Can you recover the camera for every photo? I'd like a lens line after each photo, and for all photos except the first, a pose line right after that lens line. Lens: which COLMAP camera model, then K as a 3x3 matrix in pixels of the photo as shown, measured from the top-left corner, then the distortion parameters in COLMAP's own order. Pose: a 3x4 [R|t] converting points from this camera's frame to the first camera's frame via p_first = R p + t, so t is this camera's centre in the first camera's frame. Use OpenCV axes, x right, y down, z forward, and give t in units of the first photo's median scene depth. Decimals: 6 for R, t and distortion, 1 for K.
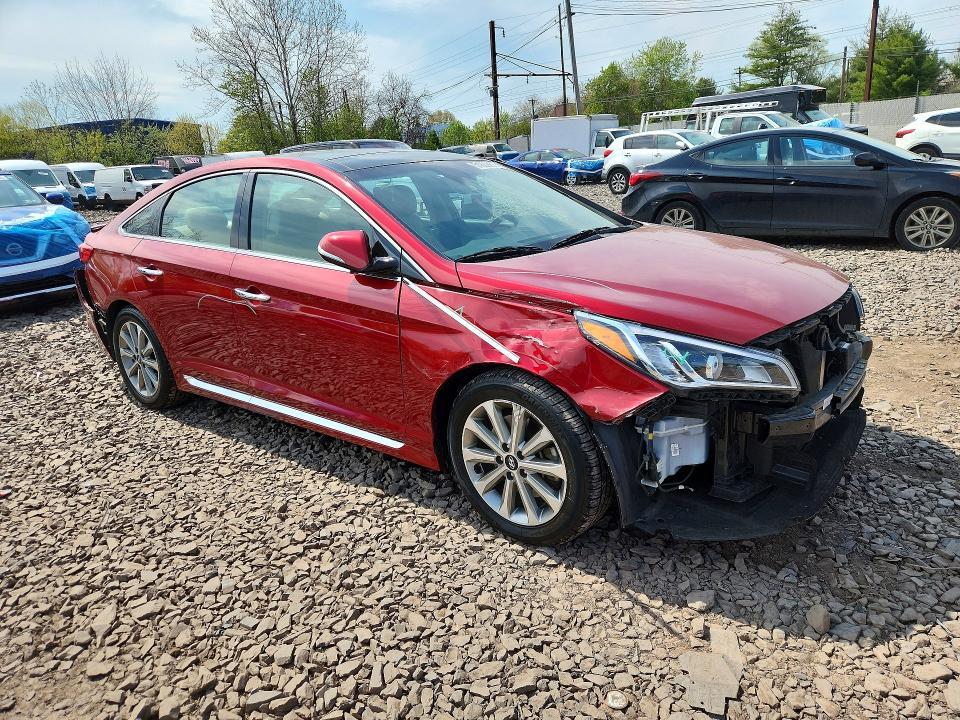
lens RADIAL K [[770.7, 0, 480.9], [0, 770.7, 360.3], [0, 0, 1]] dist [0.019297, 0.006284]
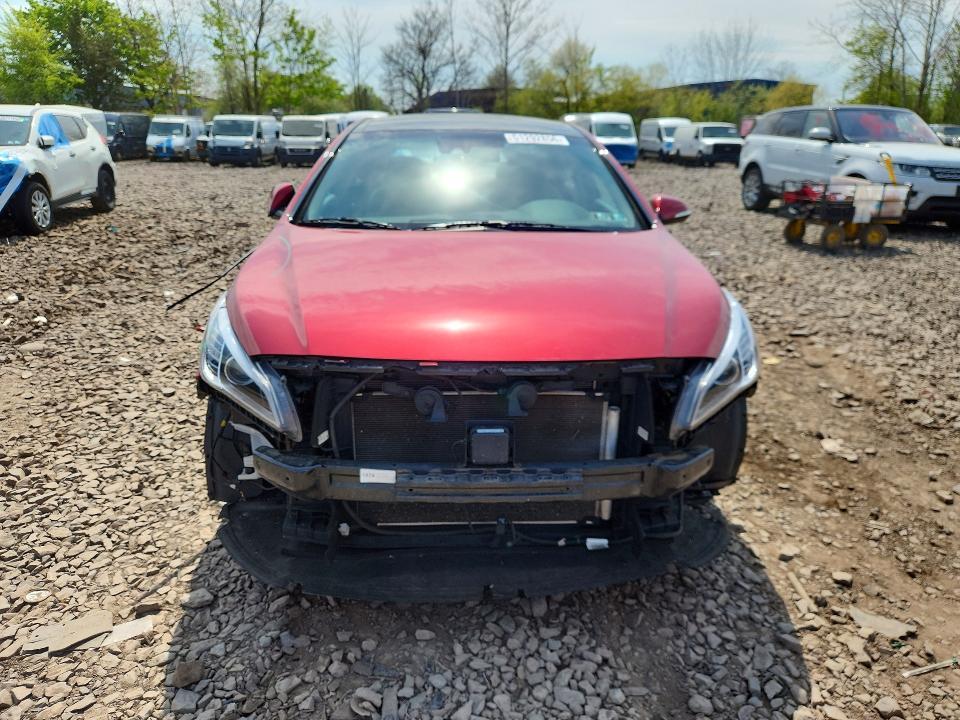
lens RADIAL K [[770.7, 0, 480.6], [0, 770.7, 359.6], [0, 0, 1]] dist [0.019297, 0.006284]
pose [[0.572648, 0.295115, -0.764840, 0.245877], [-0.257002, 0.950553, 0.174351, -0.050432], [0.778475, 0.096724, 0.620178, 0.138458]]
